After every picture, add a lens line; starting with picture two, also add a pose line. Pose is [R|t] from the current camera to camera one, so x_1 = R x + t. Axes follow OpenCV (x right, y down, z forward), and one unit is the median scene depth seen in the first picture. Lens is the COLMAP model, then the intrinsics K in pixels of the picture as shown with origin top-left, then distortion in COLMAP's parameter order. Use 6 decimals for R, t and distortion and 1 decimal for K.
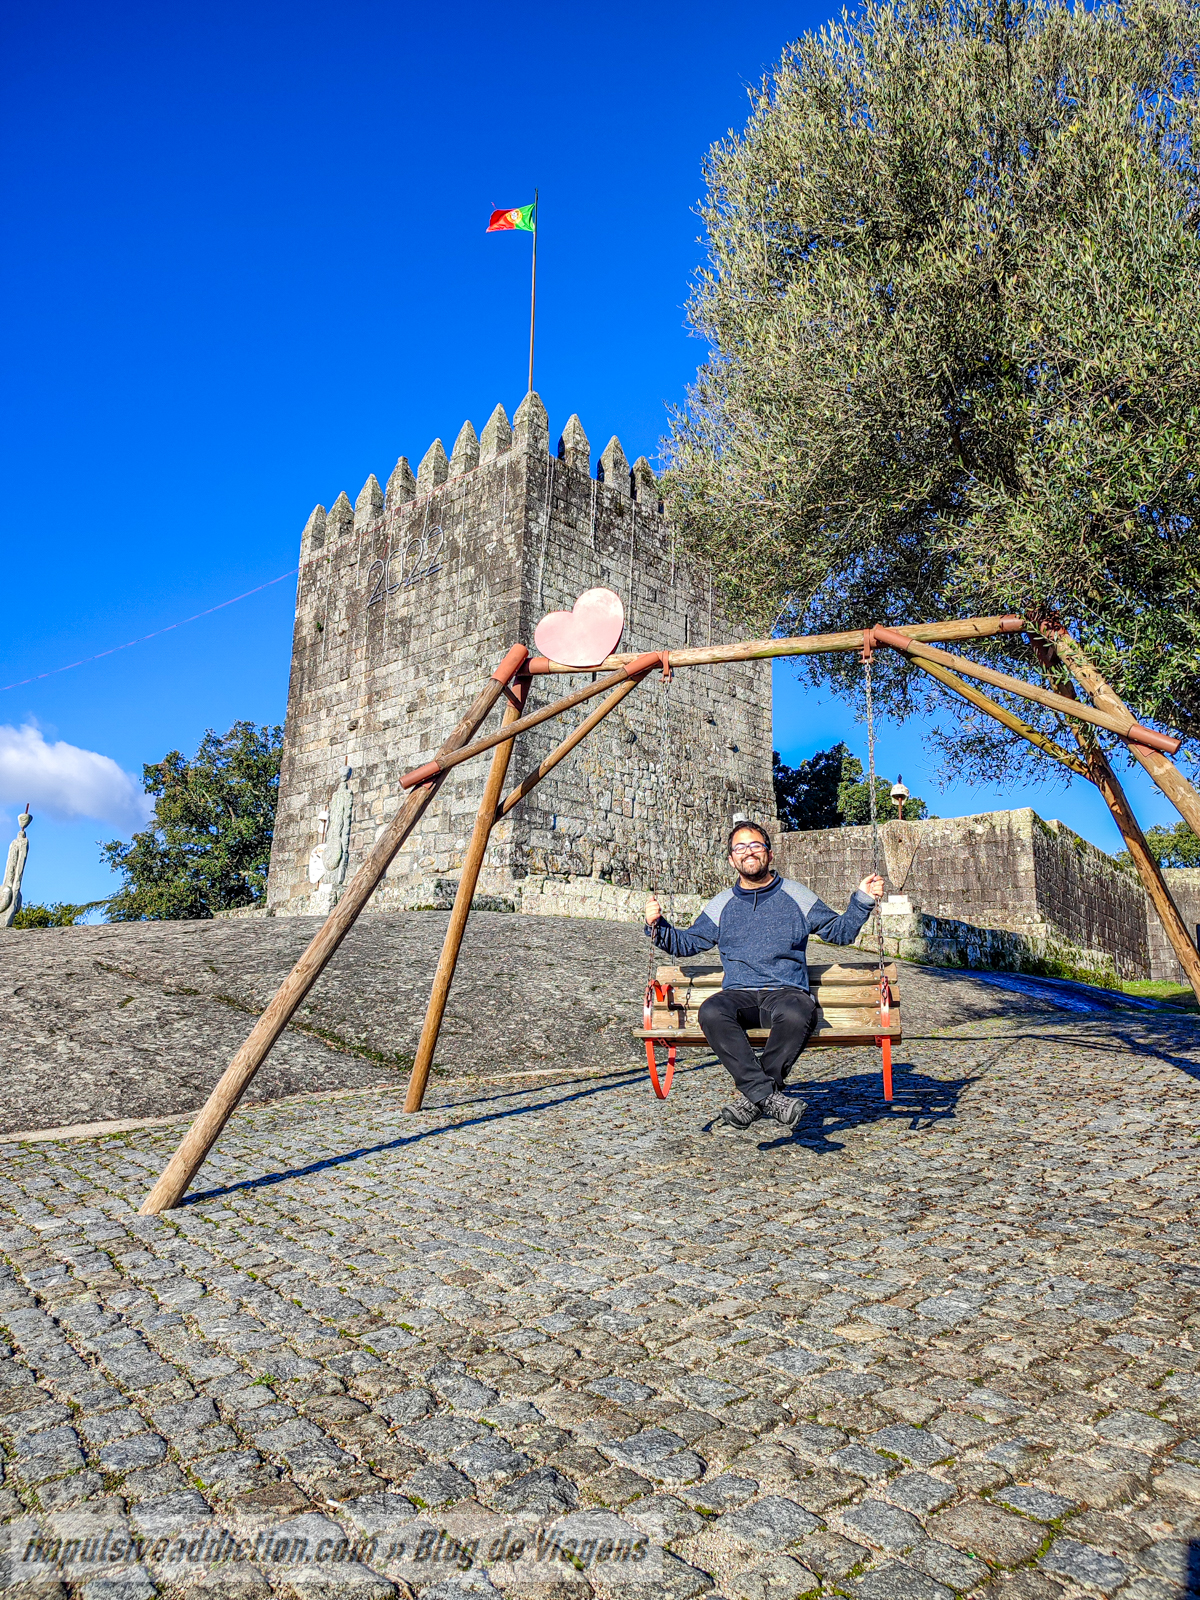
lens RADIAL K [[1132.4, 0, 600.0], [0, 1132.4, 800.0], [0, 0, 1]] dist [0.133391, -0.331693]
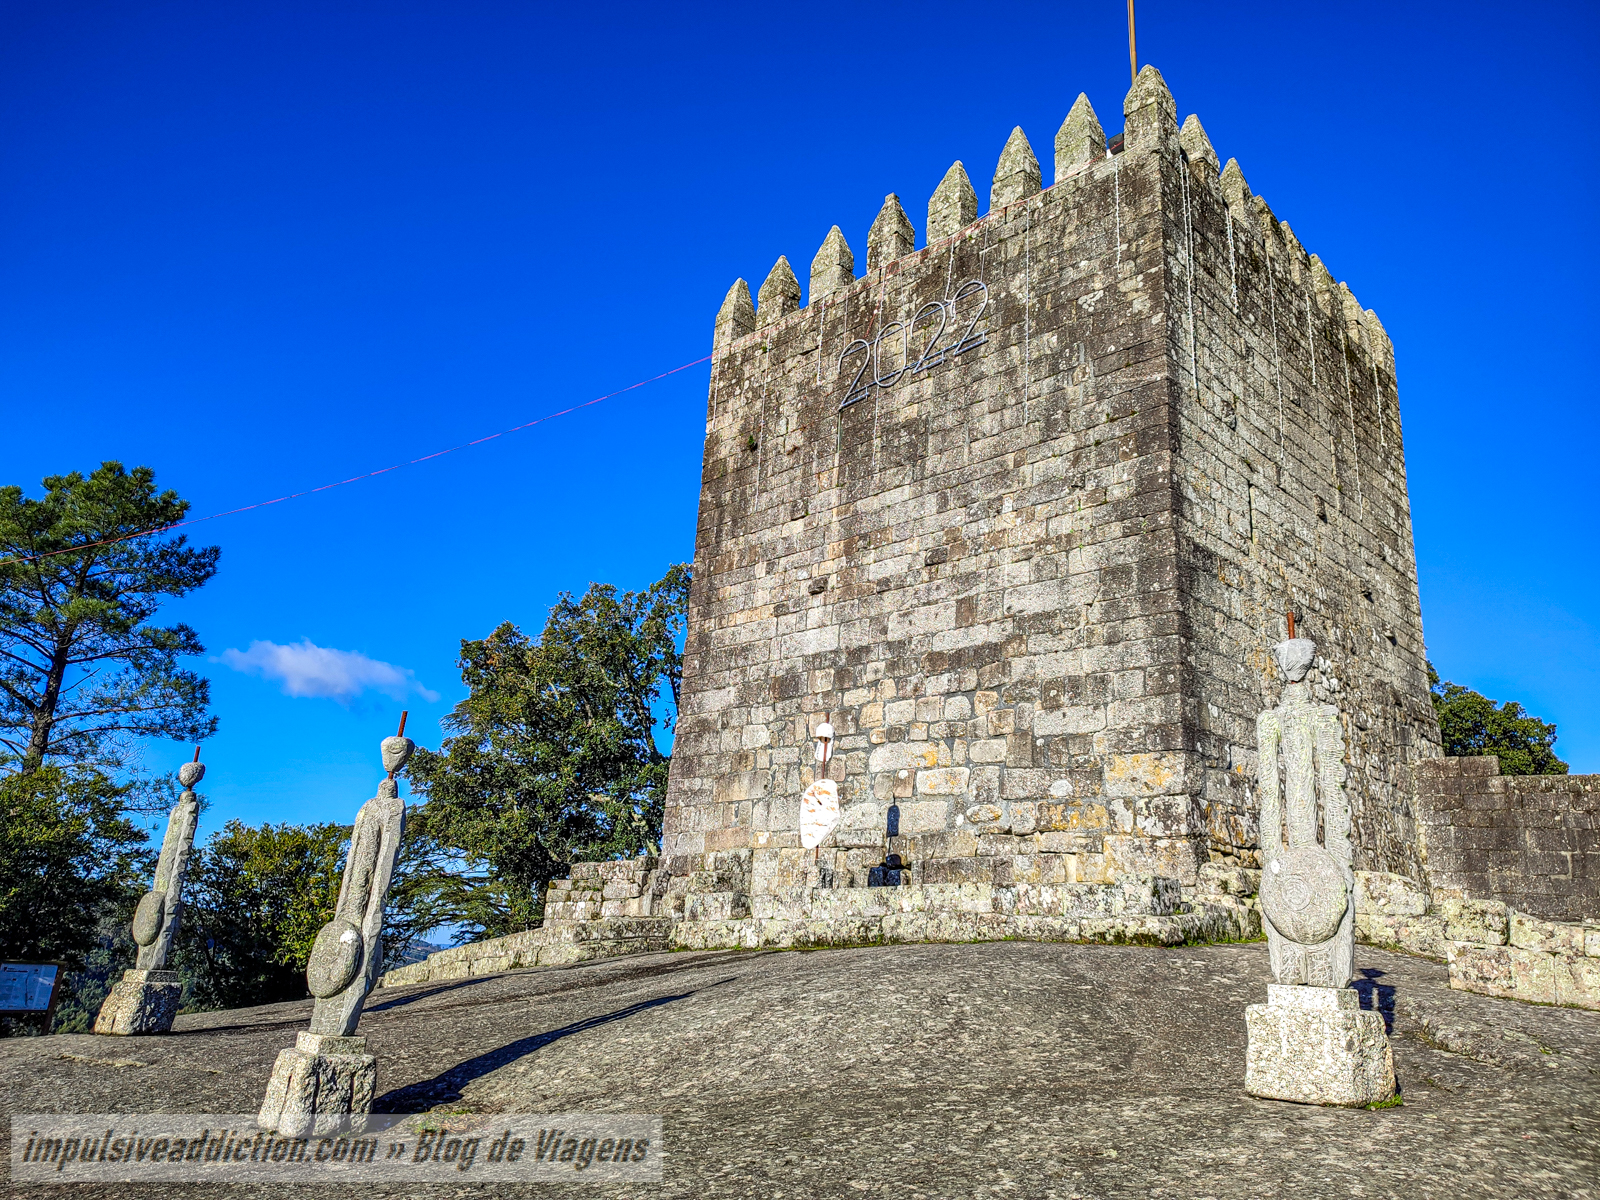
lens RADIAL K [[1132.4, 0, 809.4], [0, 1132.4, 600.5], [0, 0, 1]] dist [0.133391, -0.331693]
pose [[0.999530, 0.027581, -0.013373, -0.215105], [-0.028582, 0.996261, -0.081530, -0.004675], [0.011074, 0.081874, 0.996581, 0.361010]]
